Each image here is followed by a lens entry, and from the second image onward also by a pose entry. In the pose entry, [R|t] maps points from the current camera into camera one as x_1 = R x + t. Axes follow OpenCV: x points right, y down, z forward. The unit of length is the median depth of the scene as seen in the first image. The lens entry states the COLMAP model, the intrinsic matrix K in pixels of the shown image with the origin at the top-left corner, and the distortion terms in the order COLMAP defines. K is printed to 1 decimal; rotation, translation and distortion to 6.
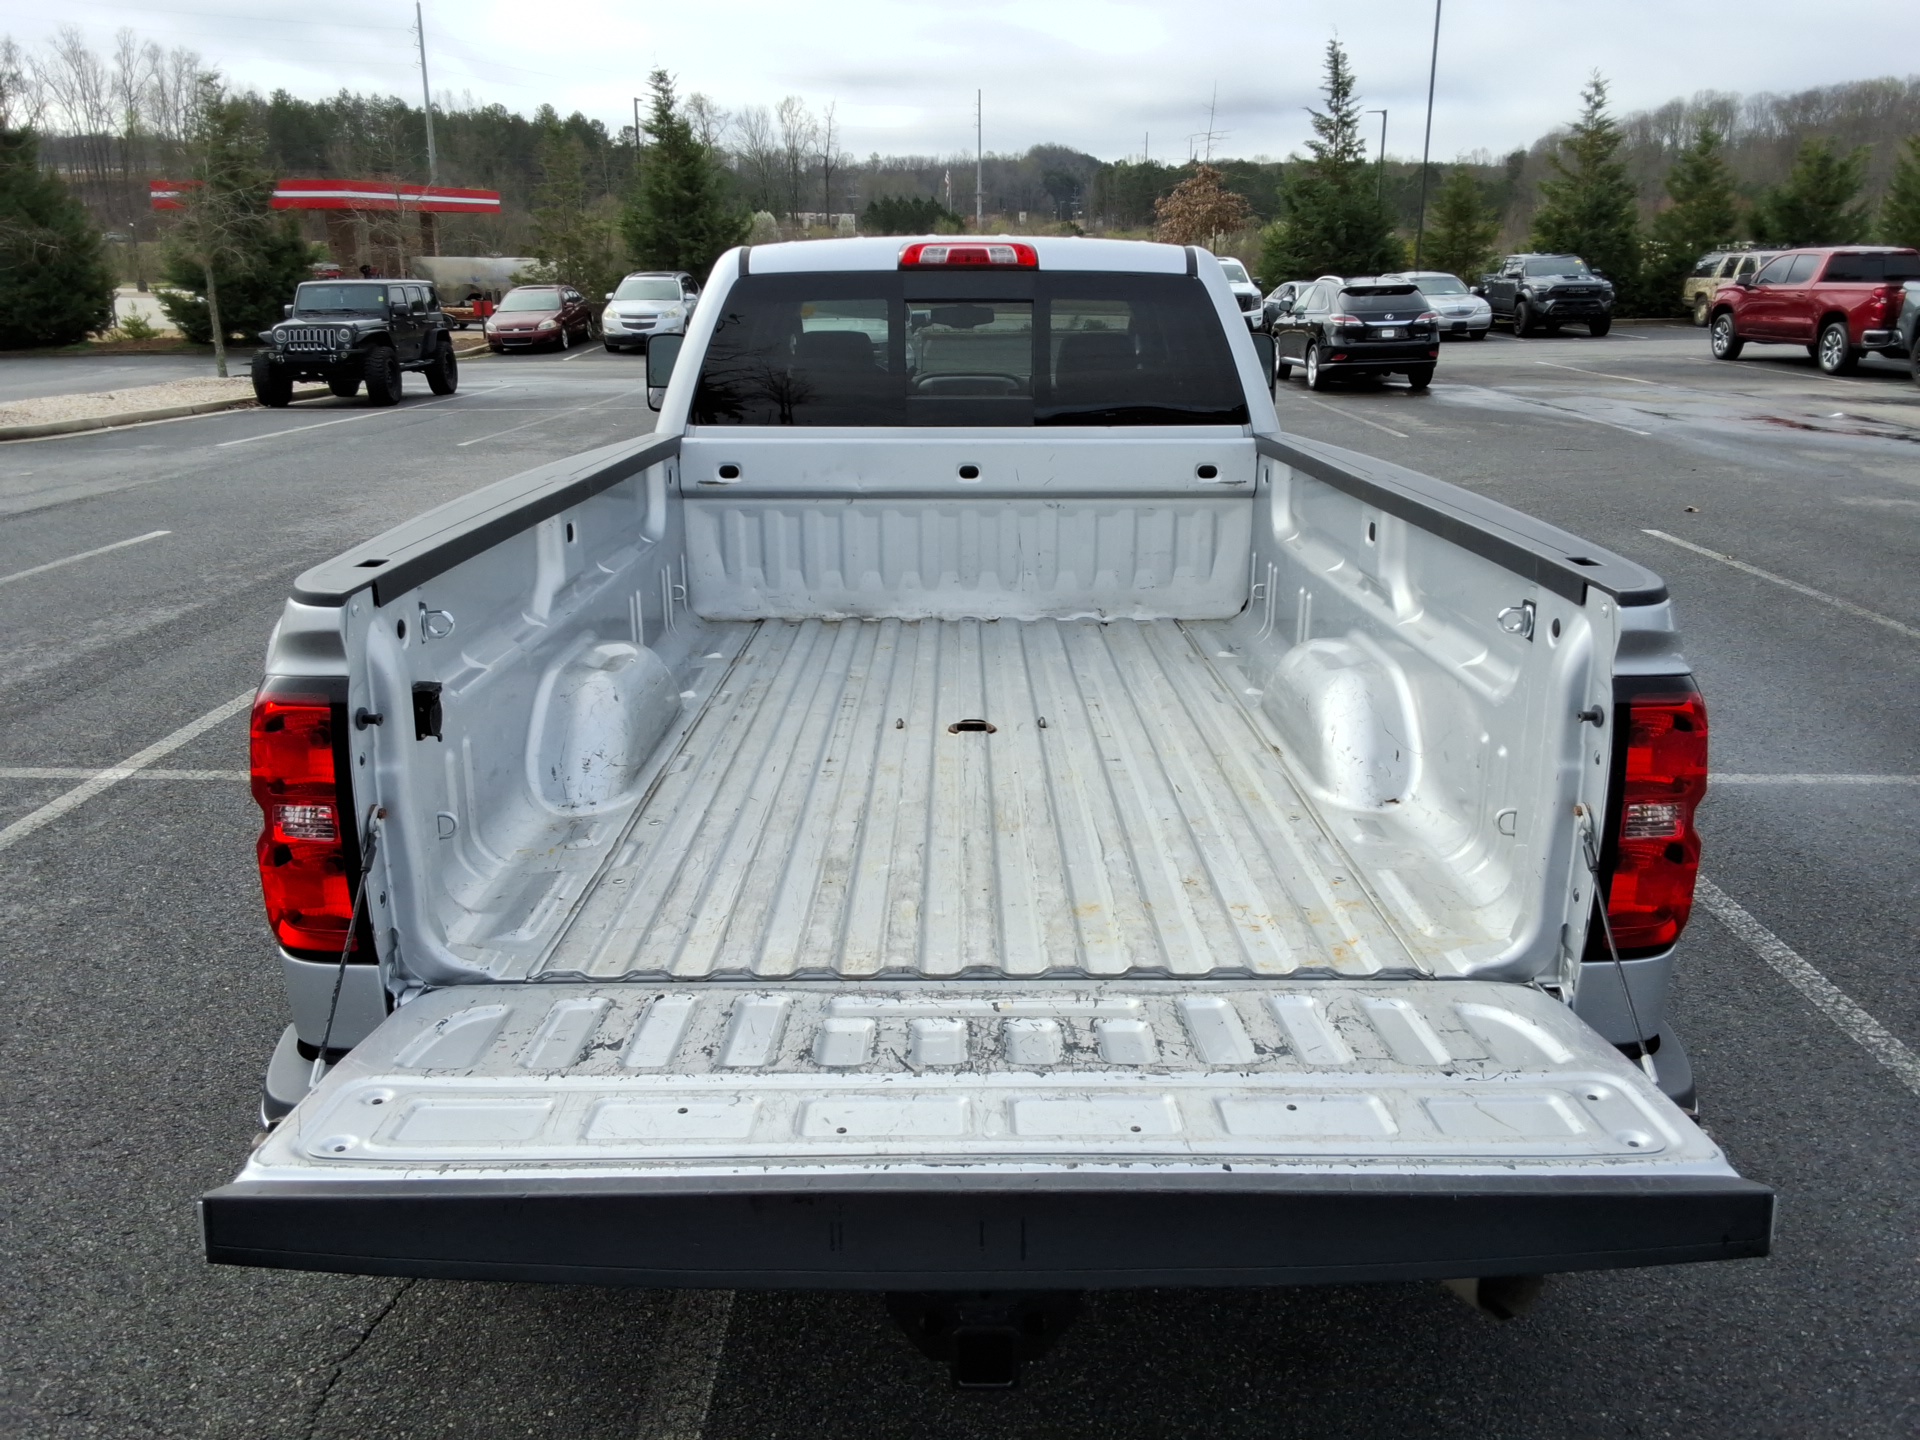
lens RADIAL K [[1537.7, 0, 968.7], [0, 1537.7, 716.1], [0, 0, 1]] dist [0.096728, -0.142043]
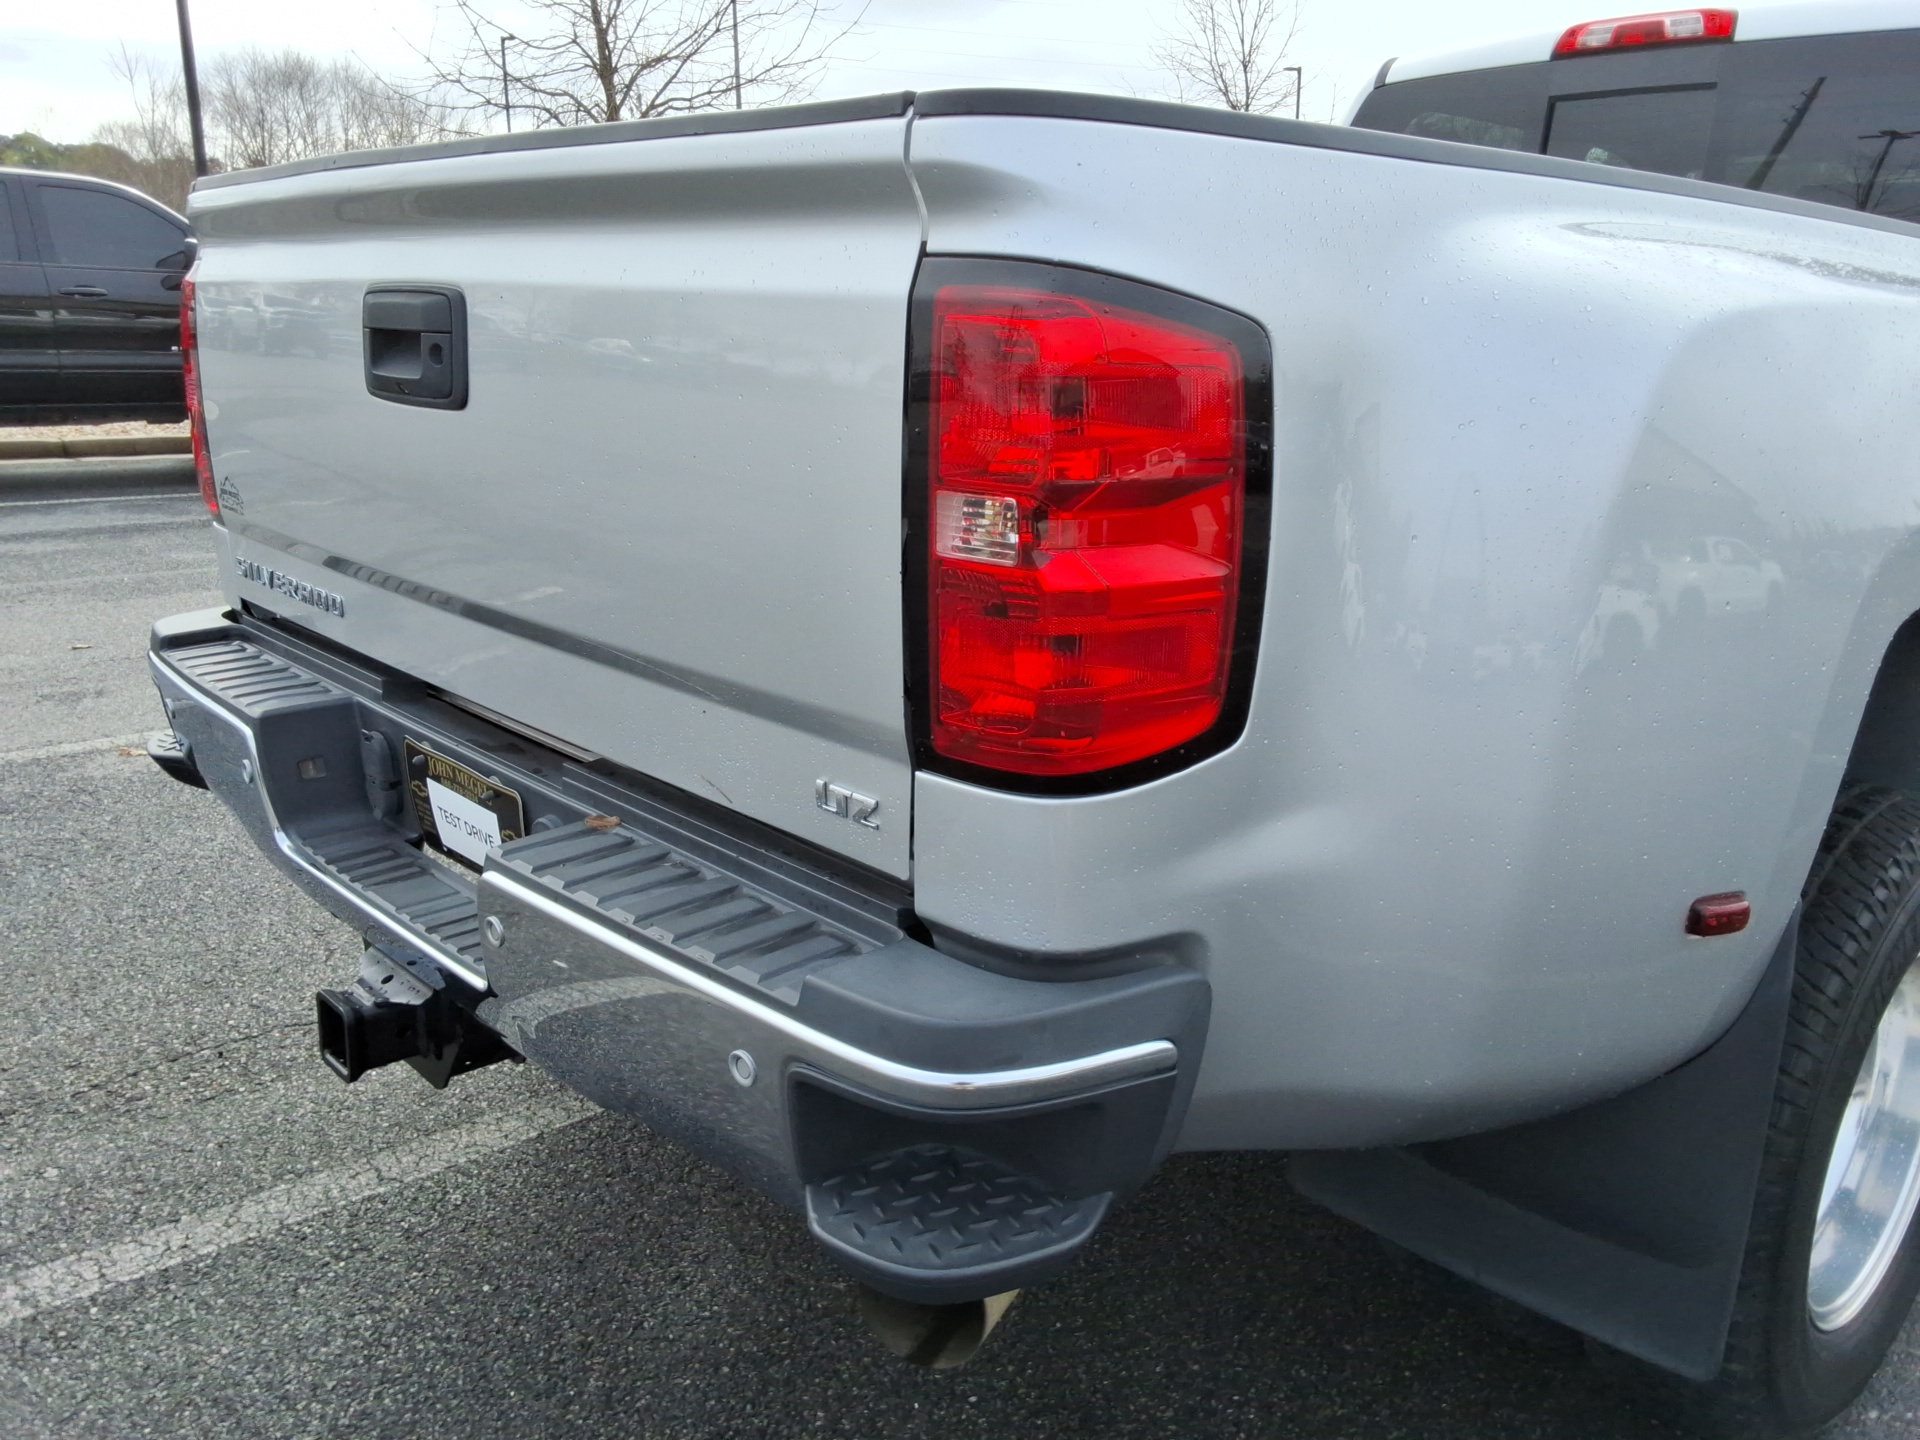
lens RADIAL K [[1537.7, 0, 976.4], [0, 1537.7, 726.0], [0, 0, 1]] dist [0.096728, -0.142043]
pose [[0.673522, 0.206464, -0.709747, 0.157897], [-0.221351, 0.972470, 0.072836, 0.017804], [0.705246, 0.108046, 0.700681, 0.115778]]
